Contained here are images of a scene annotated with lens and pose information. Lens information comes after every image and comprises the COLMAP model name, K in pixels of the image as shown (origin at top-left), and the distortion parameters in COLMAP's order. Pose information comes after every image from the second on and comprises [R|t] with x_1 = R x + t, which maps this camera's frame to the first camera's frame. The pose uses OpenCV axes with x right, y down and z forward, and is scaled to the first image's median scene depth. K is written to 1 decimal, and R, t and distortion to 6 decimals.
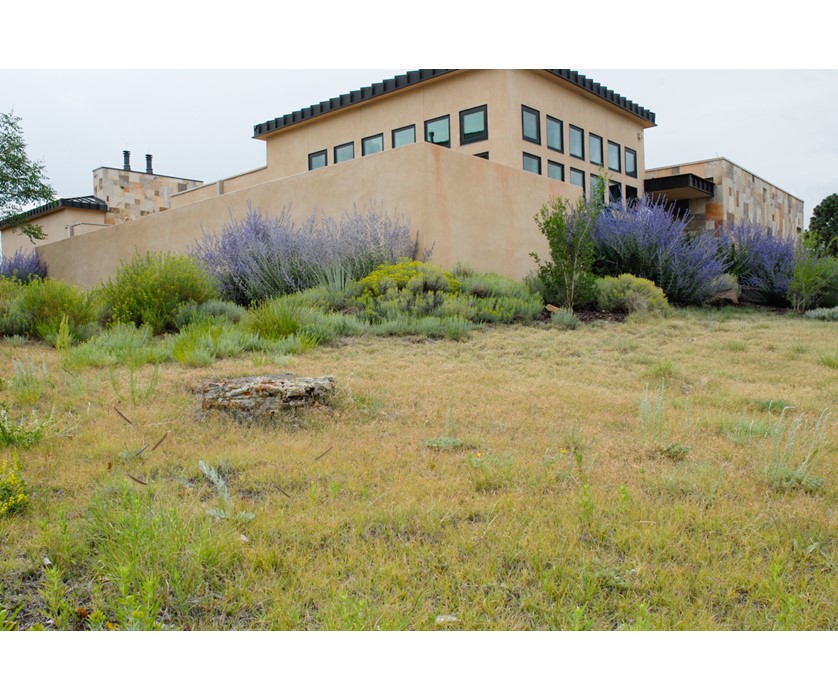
lens RADIAL K [[705.8, 0, 406.5], [0, 705.8, 394.3], [0, 0, 1]] dist [-0.161387, 0.158162]
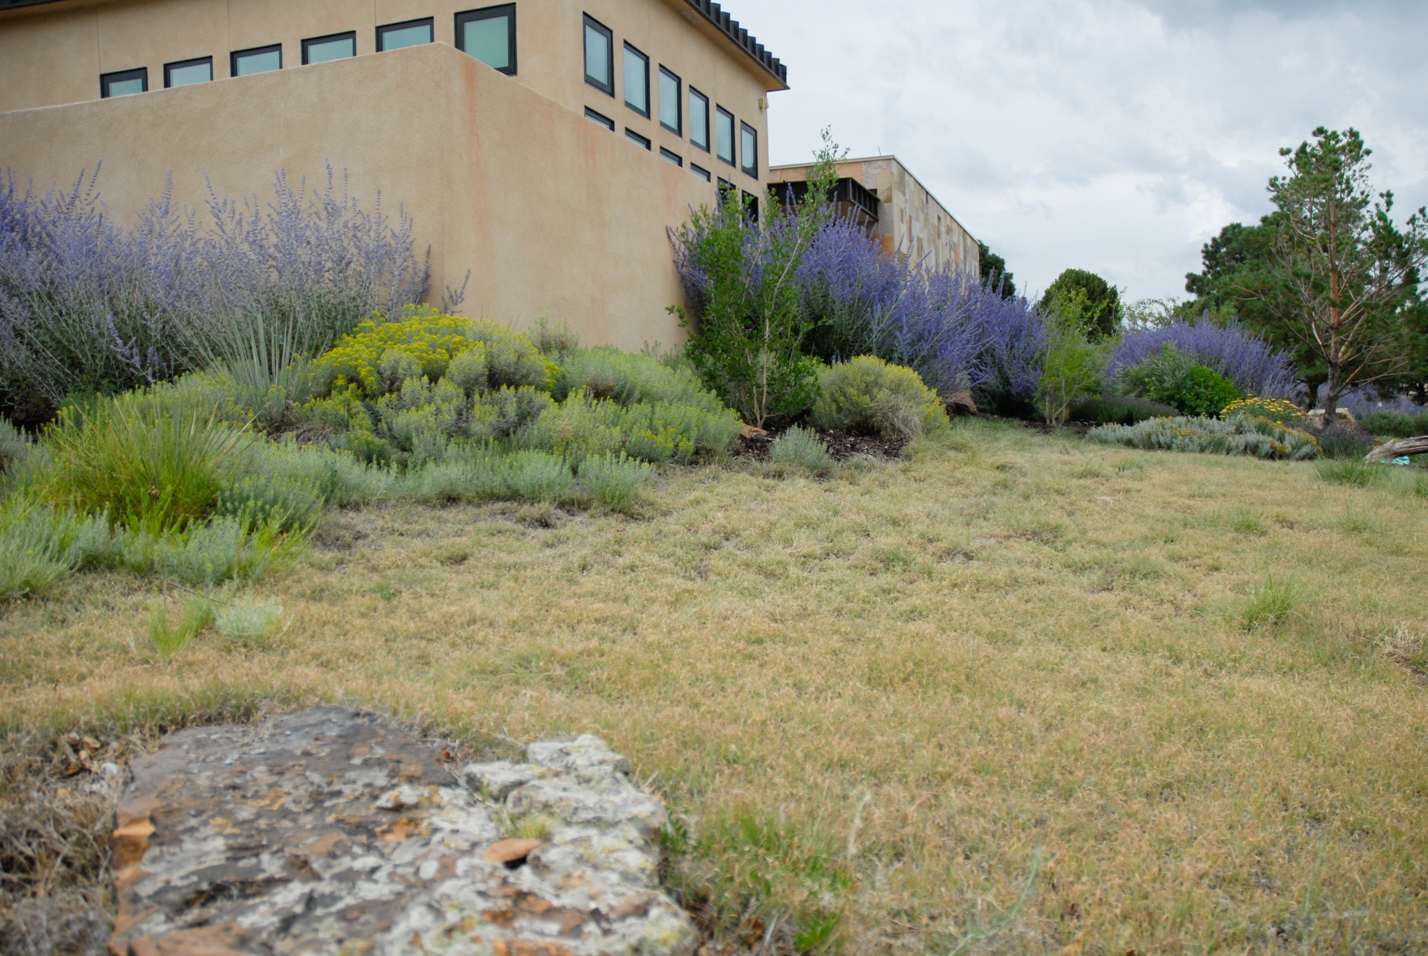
lens RADIAL K [[1206.9, 0, 732.1], [0, 1206.9, 537.7], [0, 0, 1]] dist [-0.157743, 0.140939]
pose [[0.924997, -0.022187, 0.379326, -0.067170], [0.027274, 0.999596, -0.008041, -0.028542], [-0.378994, 0.017784, 0.925228, 0.175151]]
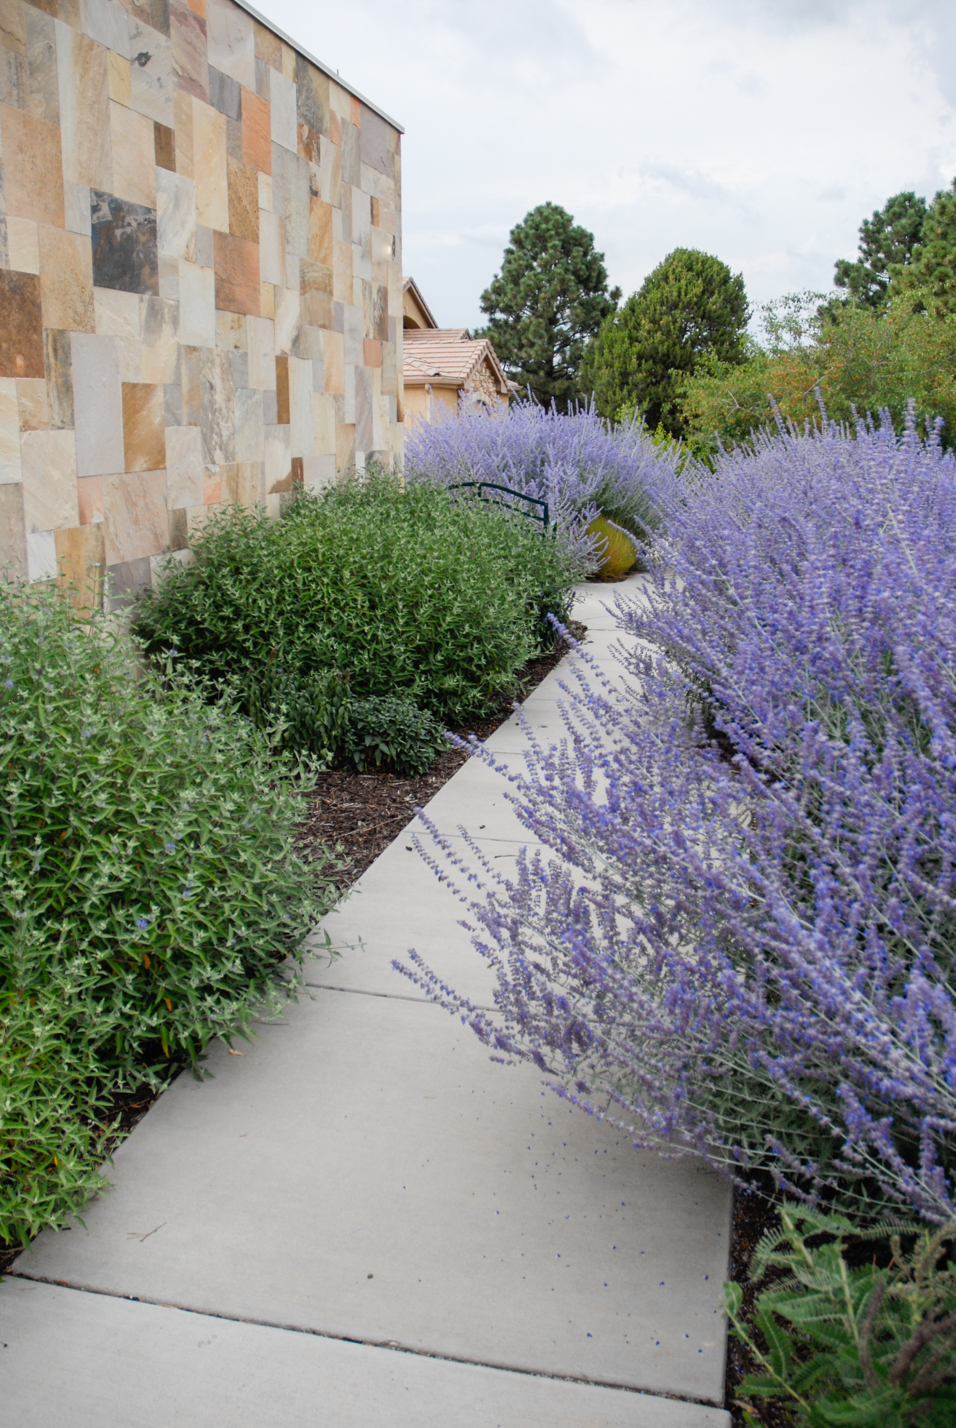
lens RADIAL K [[1206.9, 0, 475.0], [0, 1206.9, 714.1], [0, 0, 1]] dist [-0.157743, 0.140939]
pose [[0.881626, -0.086591, 0.463936, 0.696892], [0.021933, 0.989479, 0.143001, -0.247690], [-0.471438, -0.115898, 0.874250, 1.073791]]
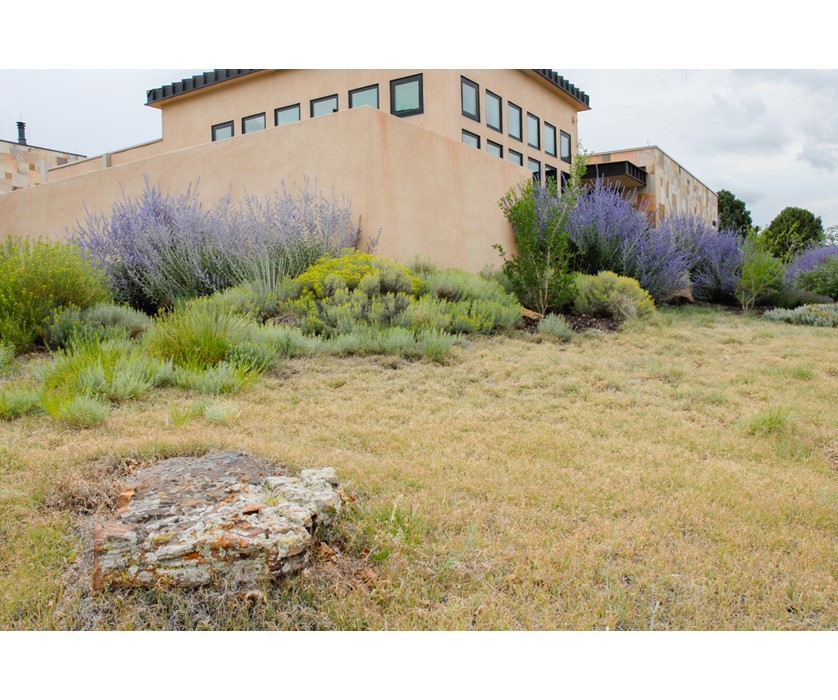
lens RADIAL K [[705.8, 0, 402.2], [0, 705.8, 388.2], [0, 0, 1]] dist [-0.161387, 0.158162]
pose [[0.989708, -0.009479, 0.142790, -0.038654], [0.007872, 0.999899, 0.011816, -0.029467], [-0.142887, -0.010570, 0.989683, 0.131591]]
